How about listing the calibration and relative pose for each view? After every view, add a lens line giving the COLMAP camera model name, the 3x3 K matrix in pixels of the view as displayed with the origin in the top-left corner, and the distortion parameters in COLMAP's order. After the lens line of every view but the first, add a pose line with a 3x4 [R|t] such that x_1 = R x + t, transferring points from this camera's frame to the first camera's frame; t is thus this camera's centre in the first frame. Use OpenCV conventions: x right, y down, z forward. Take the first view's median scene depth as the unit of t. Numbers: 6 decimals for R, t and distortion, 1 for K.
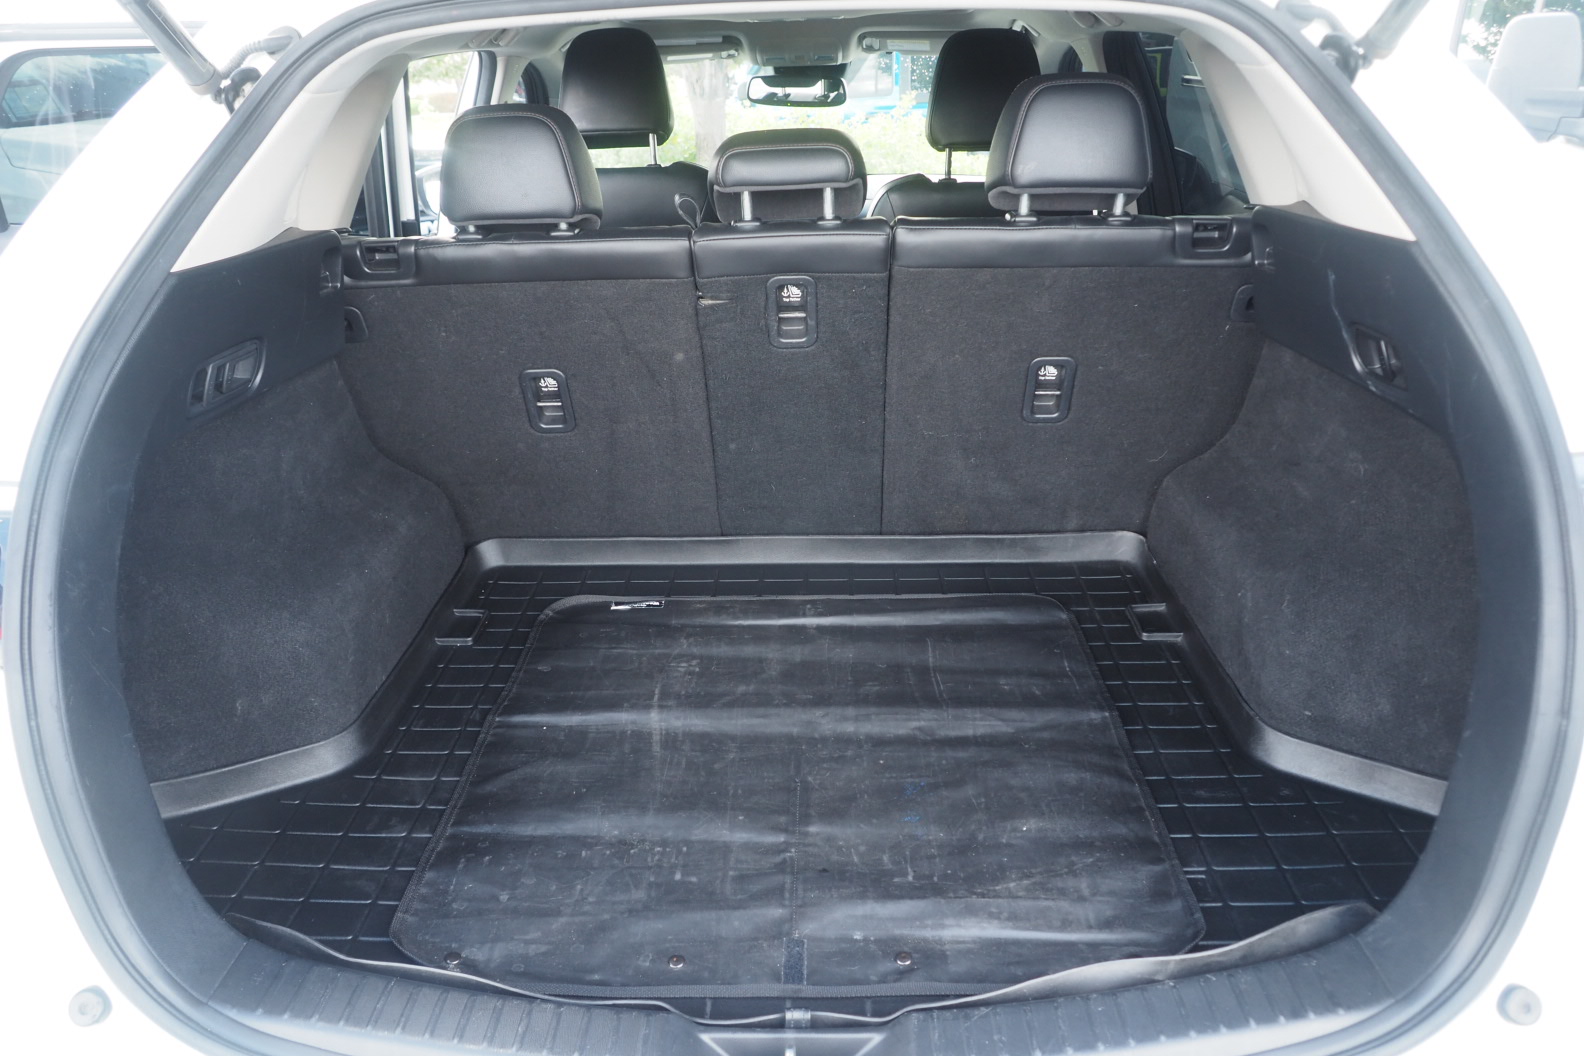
lens RADIAL K [[1106.5, 0, 789.4], [0, 1106.5, 528.1], [0, 0, 1]] dist [-0.032308, 0.006899]
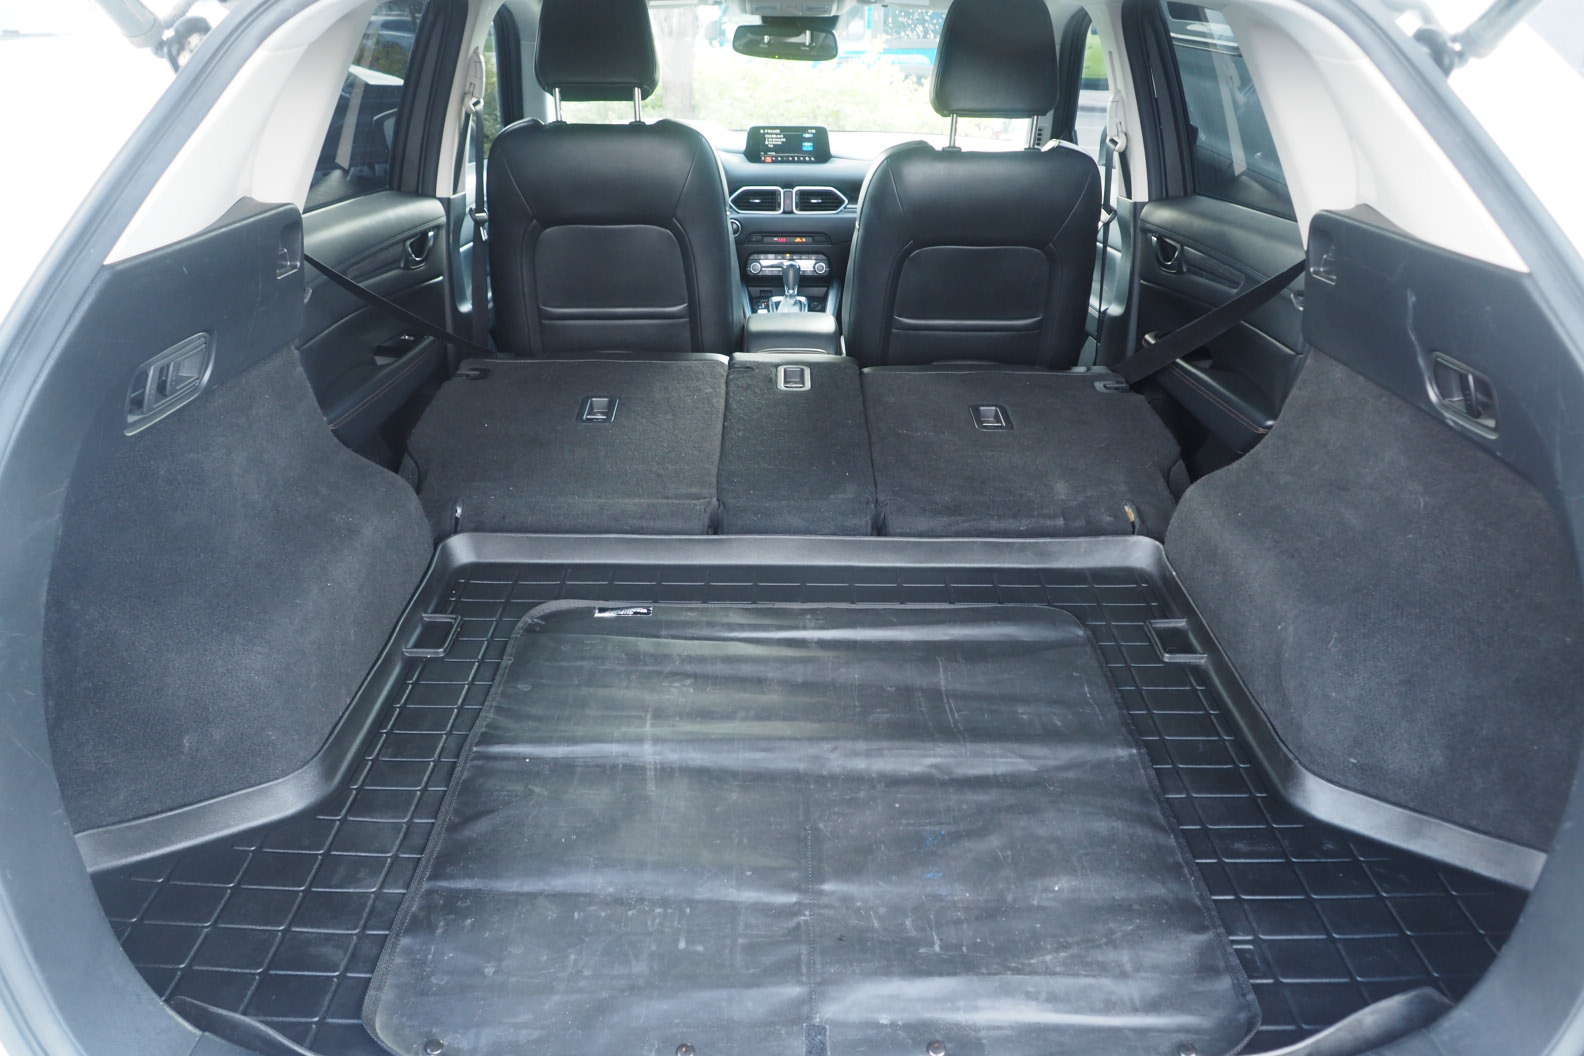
lens RADIAL K [[1106.5, 0, 791.0], [0, 1106.5, 522.9], [0, 0, 1]] dist [-0.032308, 0.006899]
pose [[0.998864, 0.018578, 0.043886, -0.054435], [-0.020524, 0.998806, 0.044335, -0.068701], [-0.043010, -0.045186, 0.998052, 0.100580]]
